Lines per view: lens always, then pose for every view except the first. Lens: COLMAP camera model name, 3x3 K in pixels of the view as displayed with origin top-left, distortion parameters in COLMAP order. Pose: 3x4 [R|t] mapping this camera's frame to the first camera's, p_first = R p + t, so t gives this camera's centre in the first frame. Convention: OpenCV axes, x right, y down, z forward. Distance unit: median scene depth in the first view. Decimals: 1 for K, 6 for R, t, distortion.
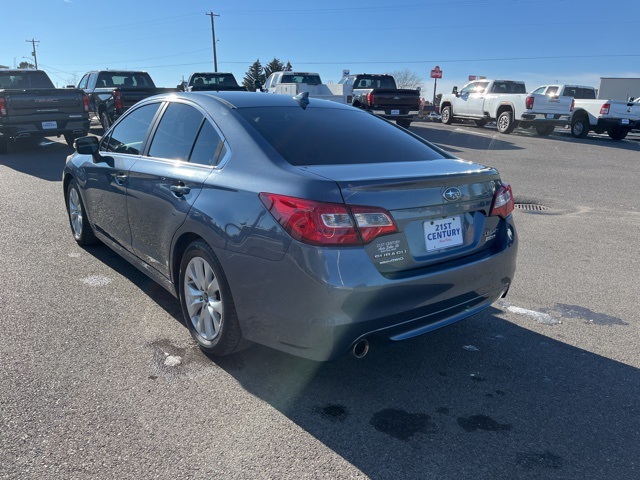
lens RADIAL K [[484.2, 0, 318.2], [0, 484.2, 237.2], [0, 0, 1]] dist [0.071843, -0.098122]
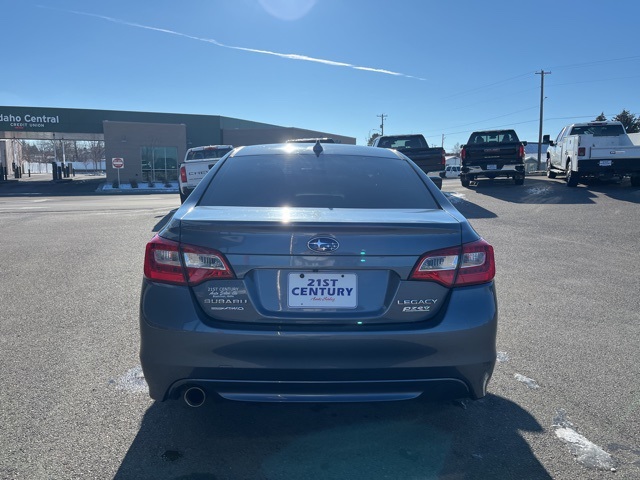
lens RADIAL K [[484.2, 0, 322.3], [0, 484.2, 230.2], [0, 0, 1]] dist [0.071843, -0.098122]
pose [[0.799315, 0.057585, -0.598146, 0.761611], [-0.136112, 0.986876, -0.086881, -0.038720], [0.585293, 0.150860, 0.796664, 0.306431]]
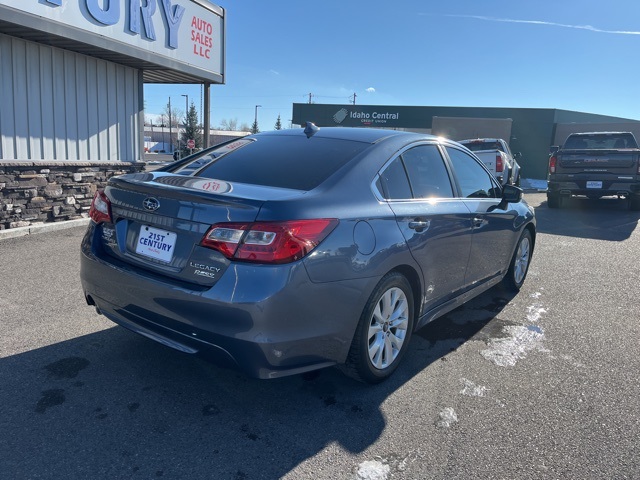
lens RADIAL K [[484.2, 0, 321.4], [0, 484.2, 234.6], [0, 0, 1]] dist [0.071843, -0.098122]
pose [[0.237384, 0.150854, -0.959631, 1.309844], [-0.290833, 0.953592, 0.077961, -0.204917], [0.926857, 0.260586, 0.270241, 1.041844]]
